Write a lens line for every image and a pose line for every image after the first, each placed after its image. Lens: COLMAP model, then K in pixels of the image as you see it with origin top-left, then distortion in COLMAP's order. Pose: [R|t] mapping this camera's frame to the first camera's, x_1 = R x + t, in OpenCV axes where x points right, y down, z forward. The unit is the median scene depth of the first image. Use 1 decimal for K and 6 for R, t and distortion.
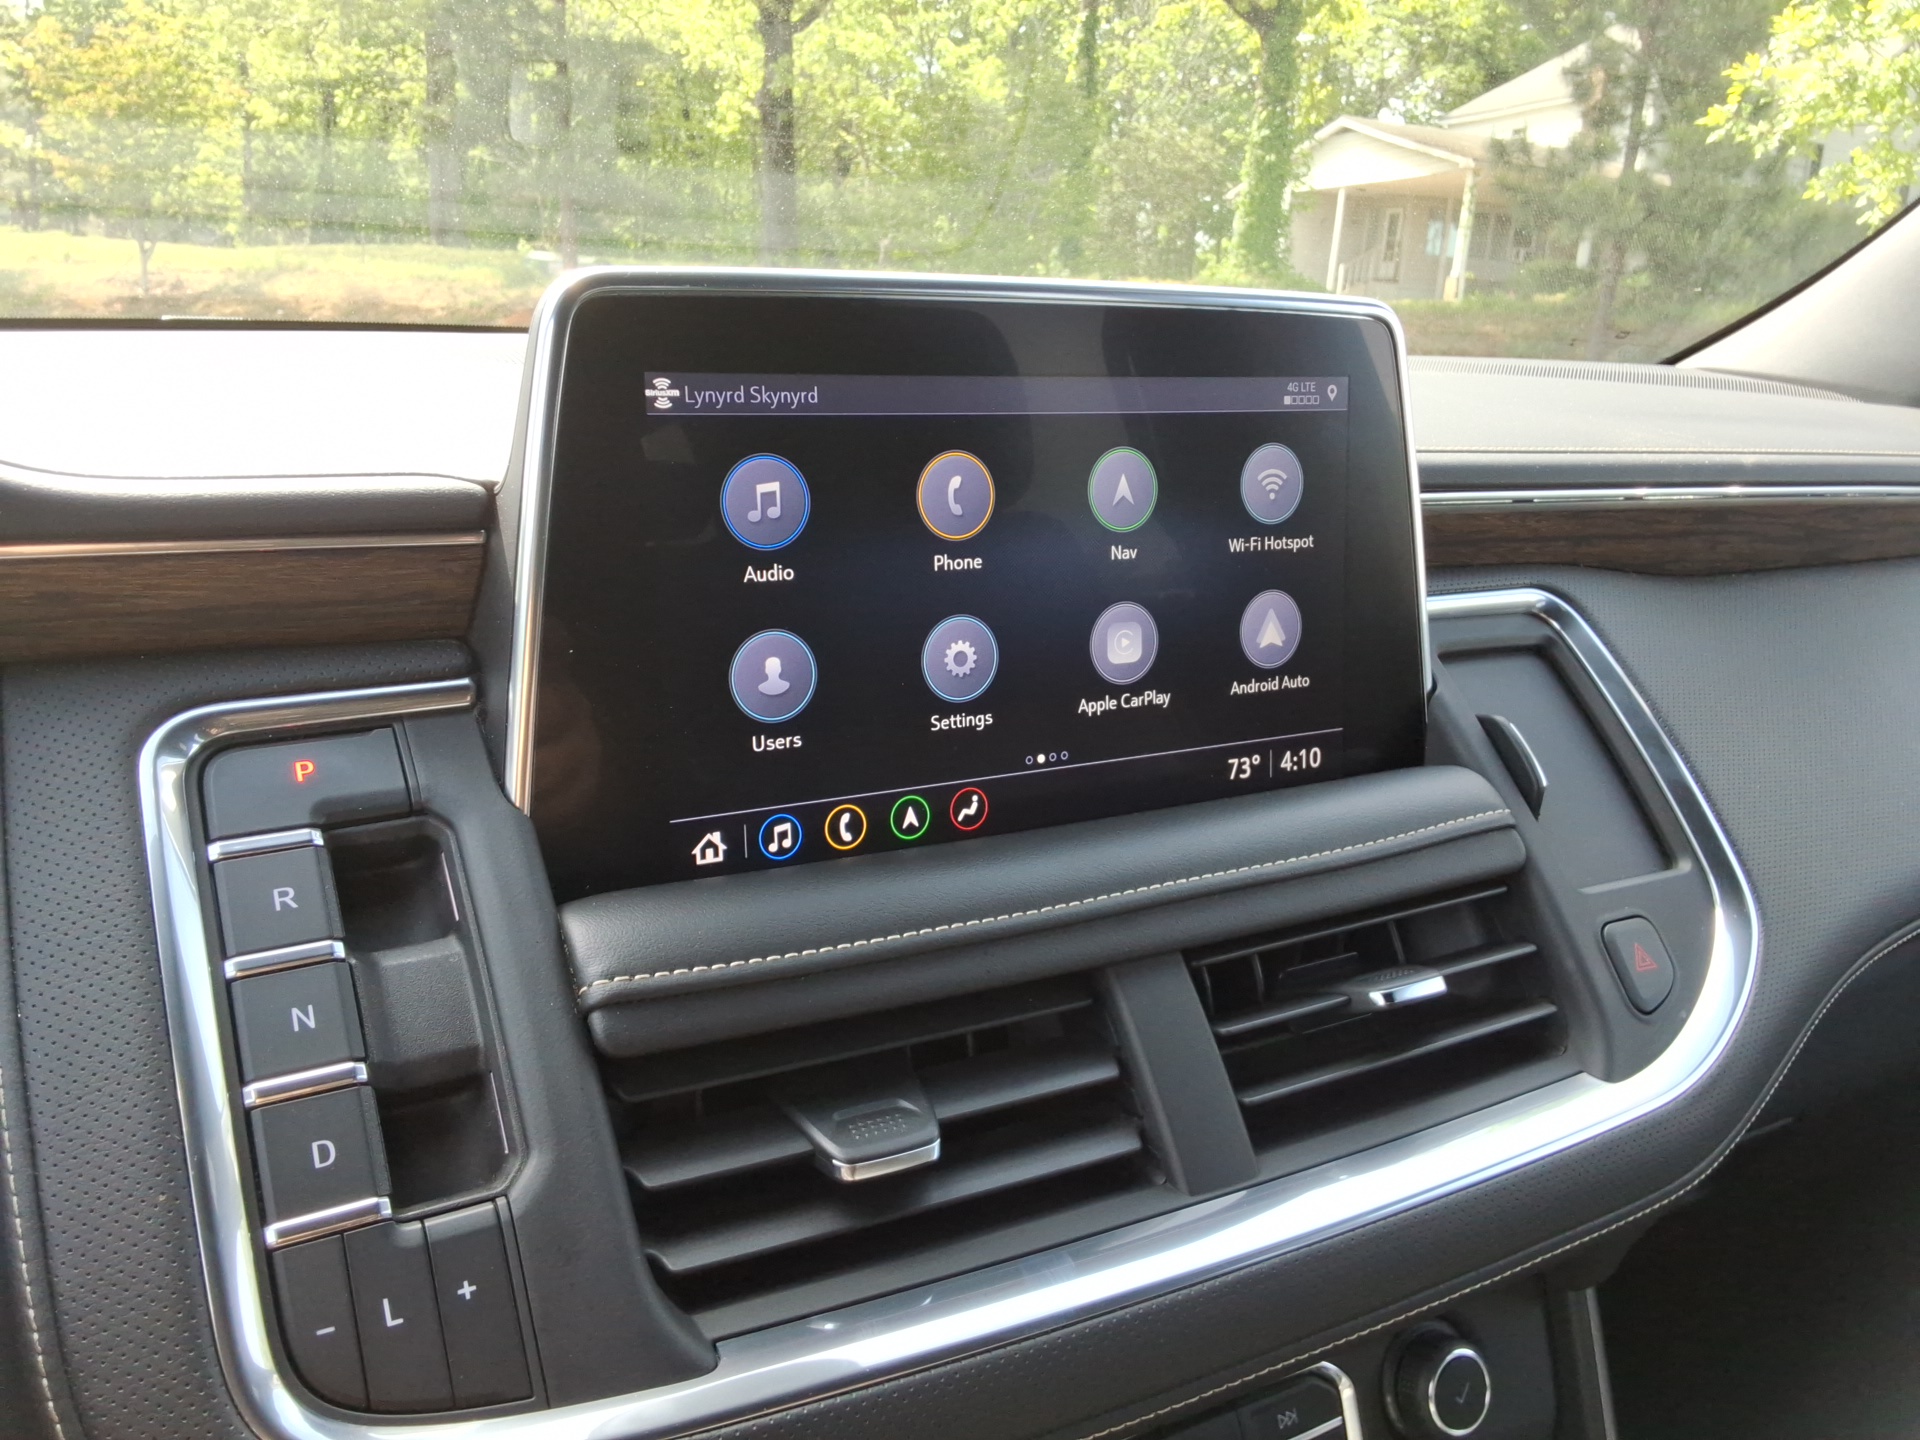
lens RADIAL K [[1578.0, 0, 976.2], [0, 1578.0, 710.4], [0, 0, 1]] dist [0.124104, -0.231162]
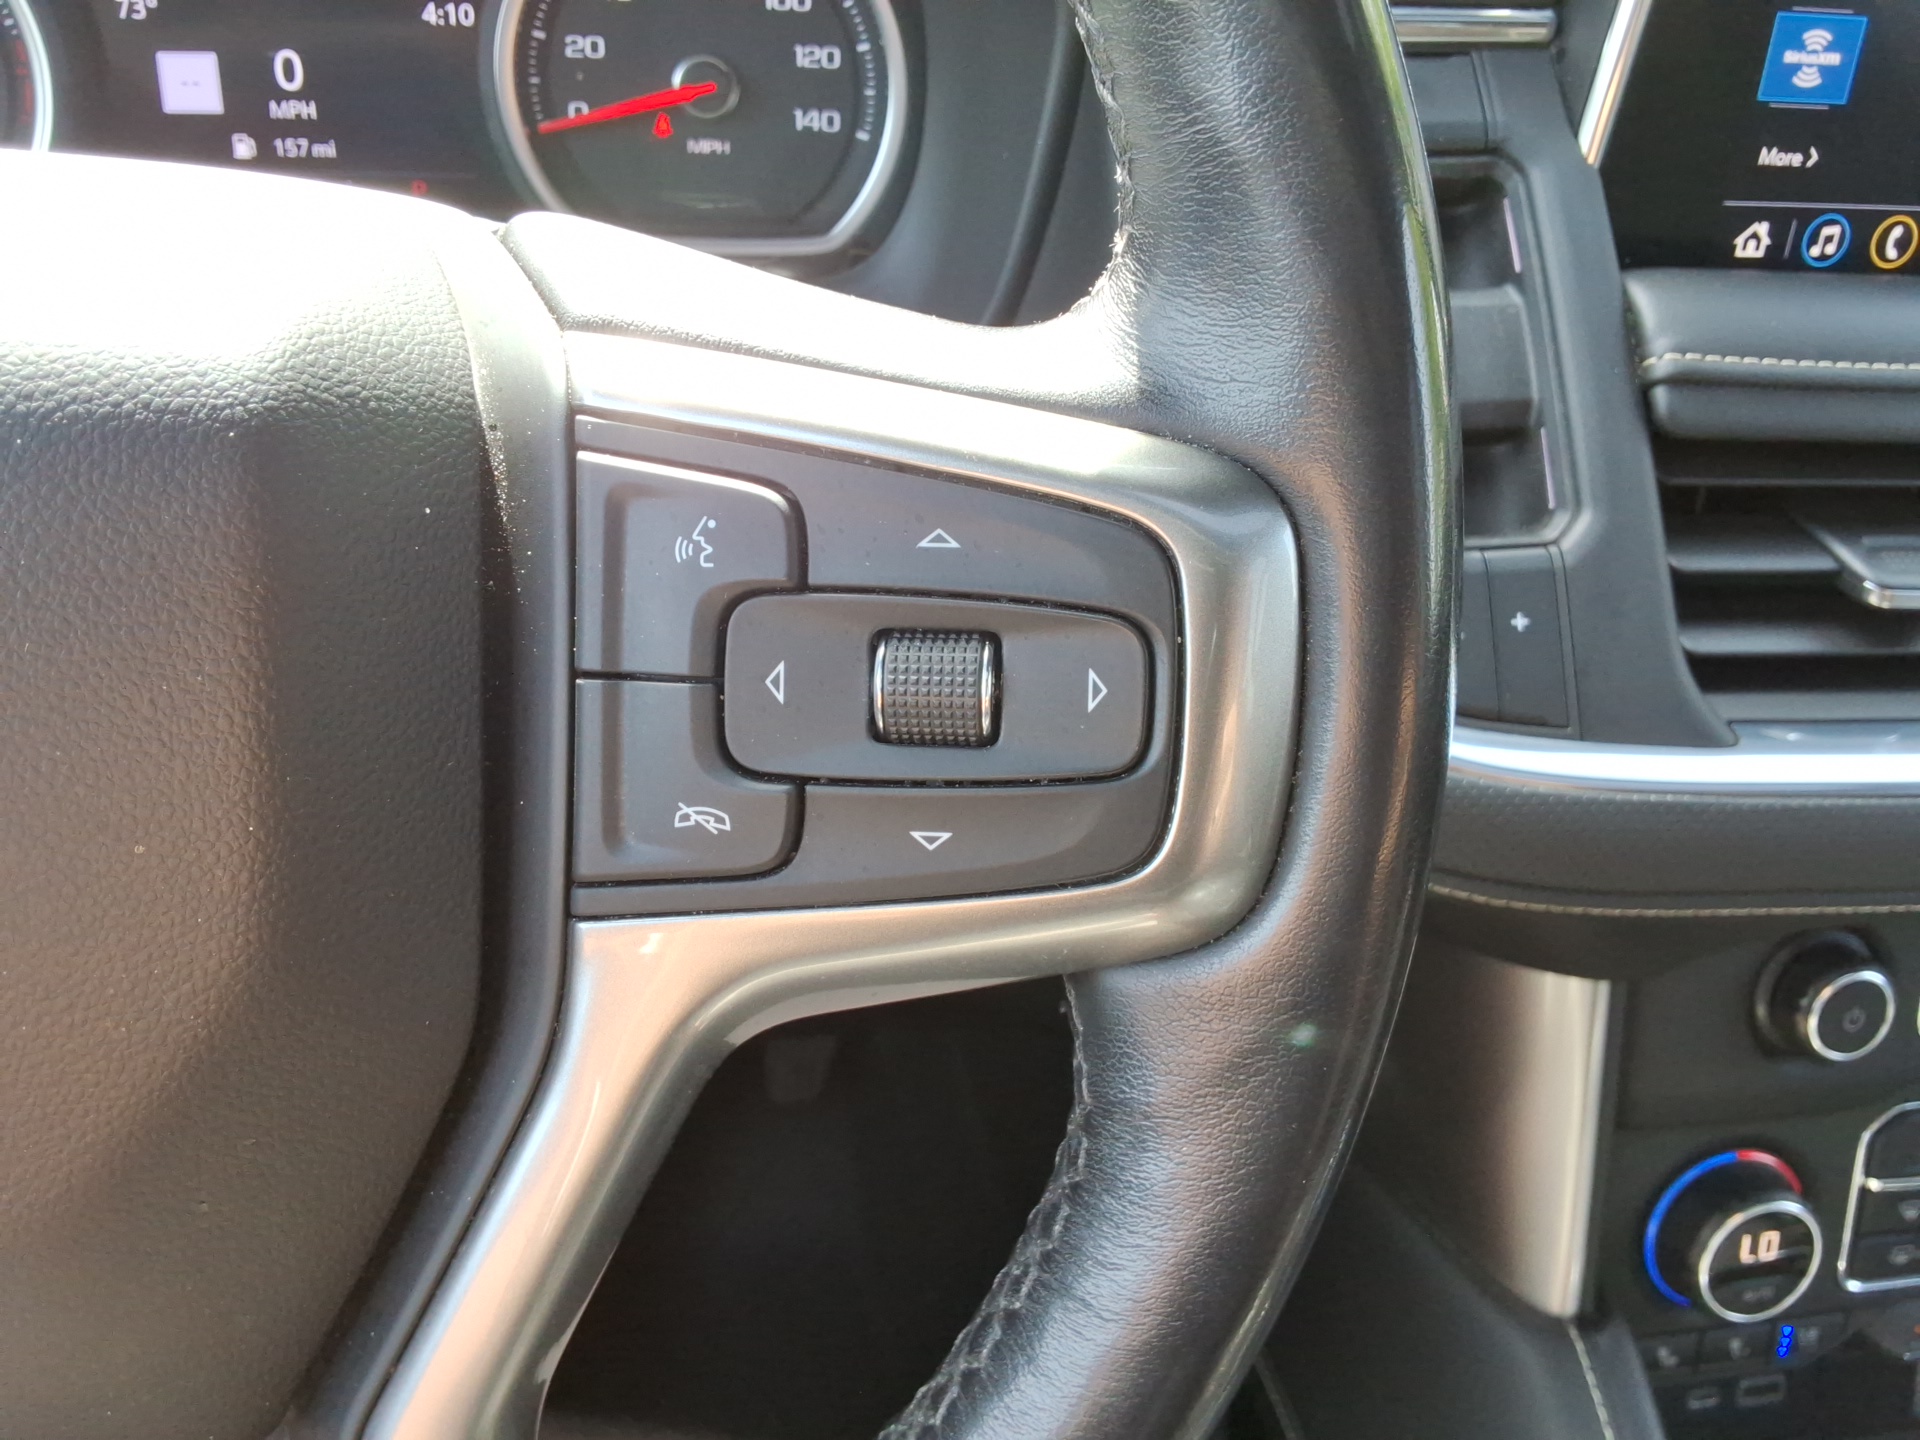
lens RADIAL K [[1578.0, 0, 976.2], [0, 1578.0, 710.4], [0, 0, 1]] dist [0.124104, -0.231162]
pose [[0.939368, 0.217353, -0.265226, -0.302846], [-0.120465, 0.933330, 0.338206, 0.086340], [0.321054, -0.285749, 0.902924, -0.068393]]
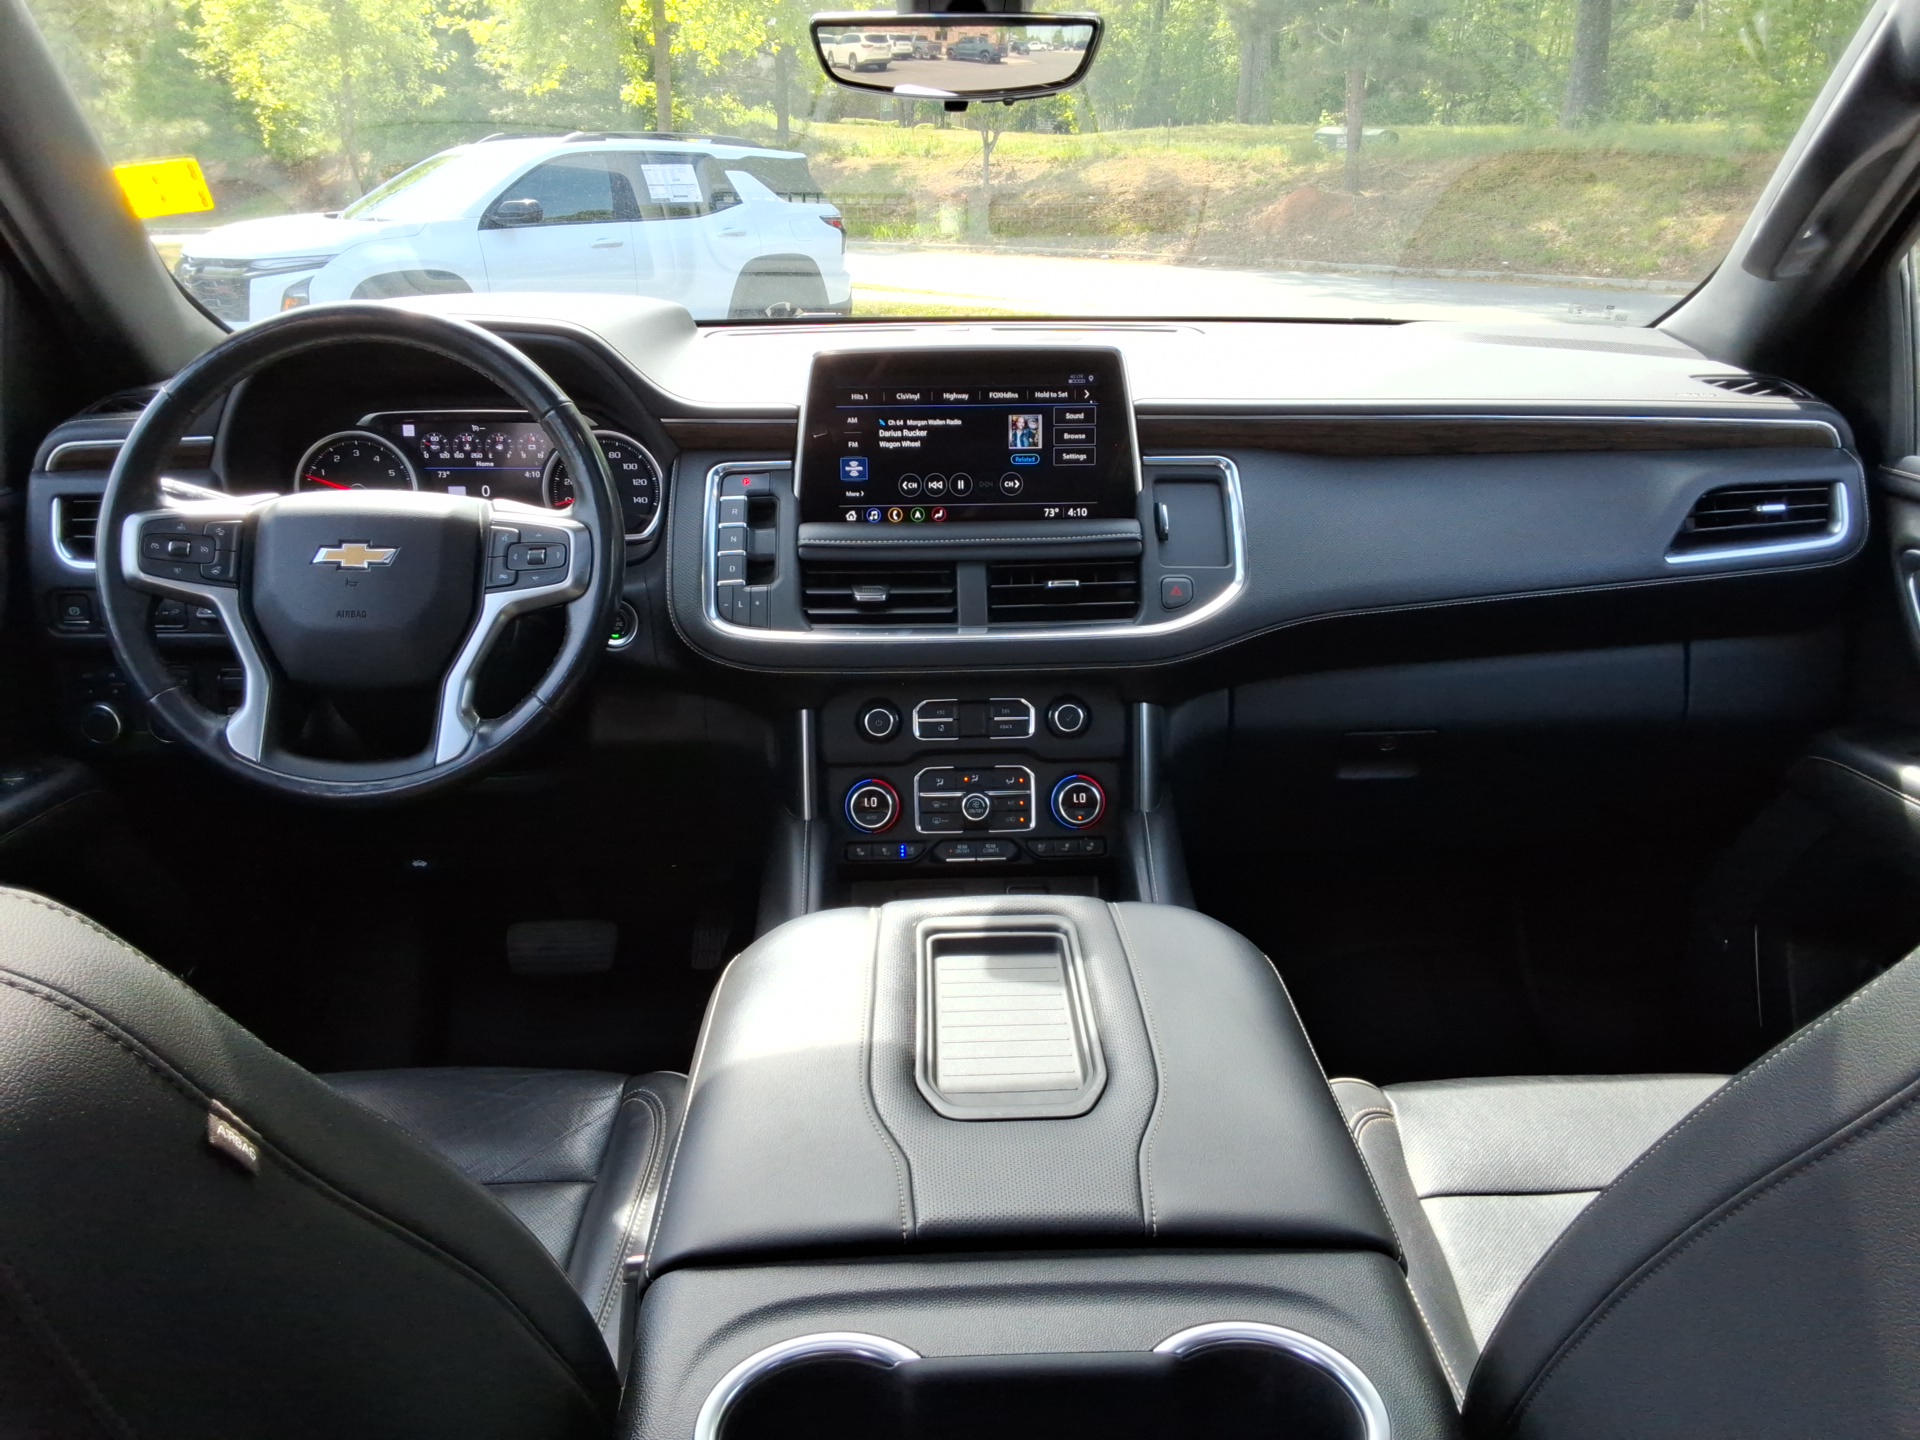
lens RADIAL K [[1558.1, 0, 959.1], [0, 1558.1, 684.2], [0, 0, 1]] dist [0.143028, -0.229881]
pose [[0.882000, 0.114027, -0.457246, 1.719042], [-0.083617, 0.992756, 0.086279, 0.146114], [0.463772, -0.037865, 0.885145, -2.006864]]
